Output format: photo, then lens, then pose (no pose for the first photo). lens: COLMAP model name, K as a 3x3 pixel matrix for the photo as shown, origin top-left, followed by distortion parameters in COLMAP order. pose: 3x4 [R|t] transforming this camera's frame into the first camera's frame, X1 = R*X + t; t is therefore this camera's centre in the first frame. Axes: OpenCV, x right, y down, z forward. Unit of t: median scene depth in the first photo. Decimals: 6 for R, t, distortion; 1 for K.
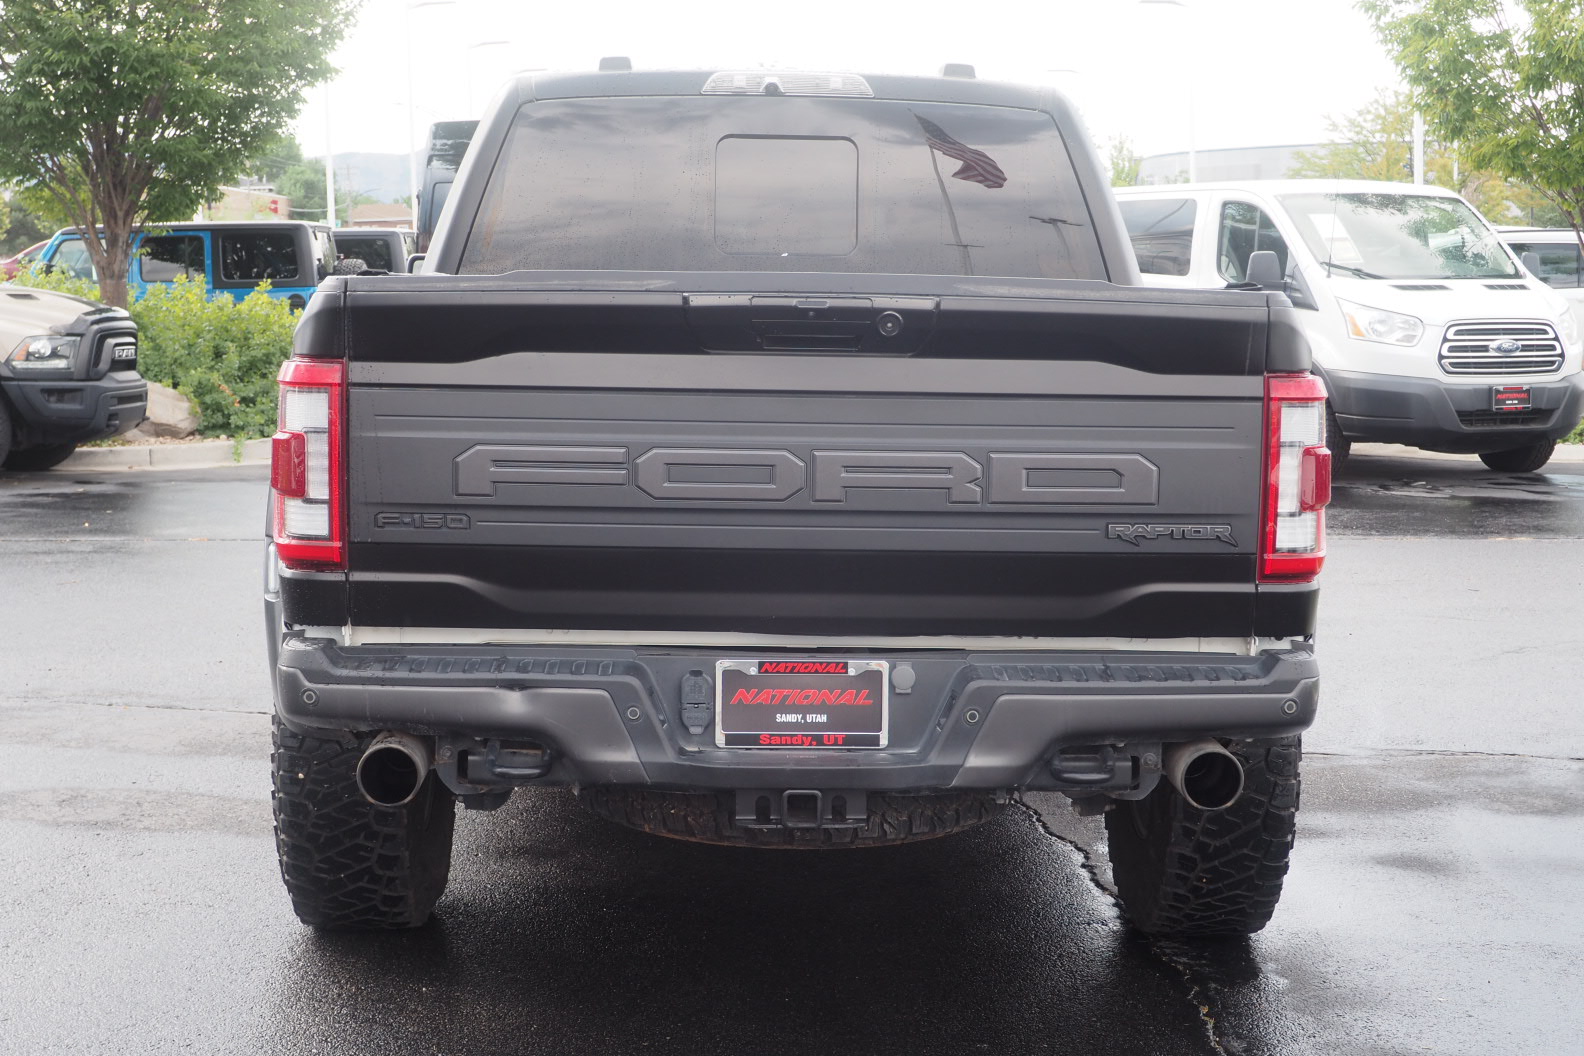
lens RADIAL K [[2349.7, 0, 792.0], [0, 2349.7, 528.0], [0, 0, 1]] dist [-0.010690, 0.001731]
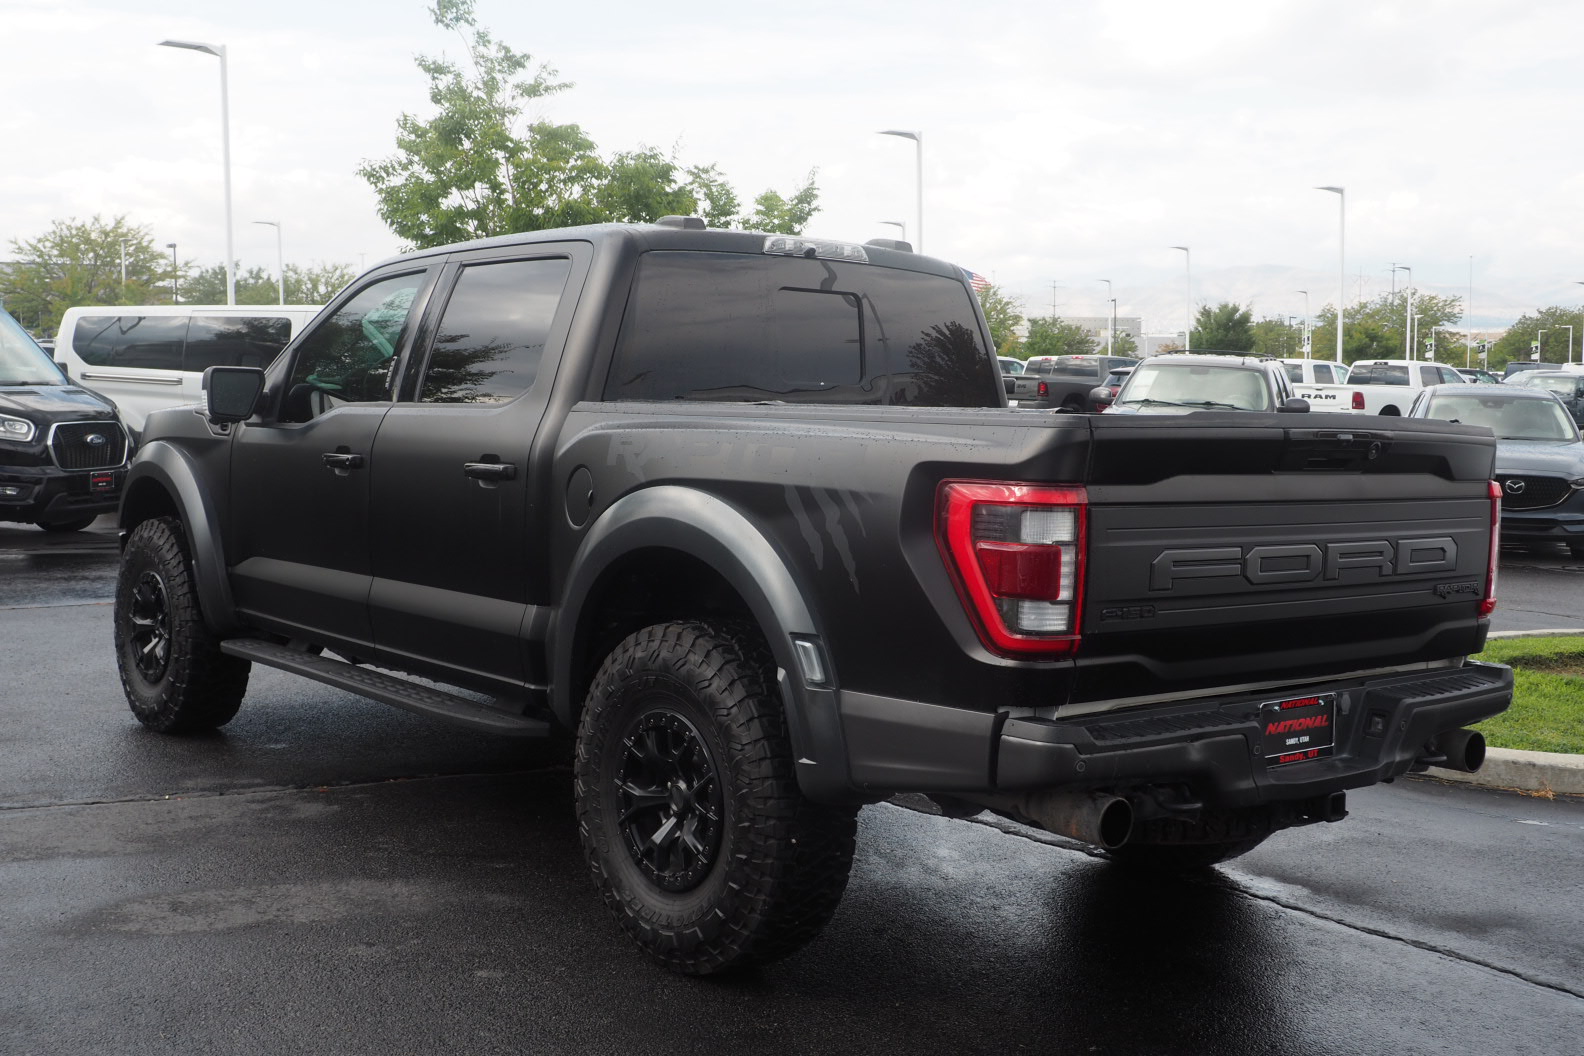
lens RADIAL K [[1749.6, 0, 792.0], [0, 1749.6, 528.0], [0, 0, 1]] dist [-0.016700, -0.019314]
pose [[0.804516, -0.035520, 0.592868, -0.839358], [0.045635, 0.998956, -0.002076, -0.053728], [-0.592175, 0.028726, 0.805297, 0.363542]]
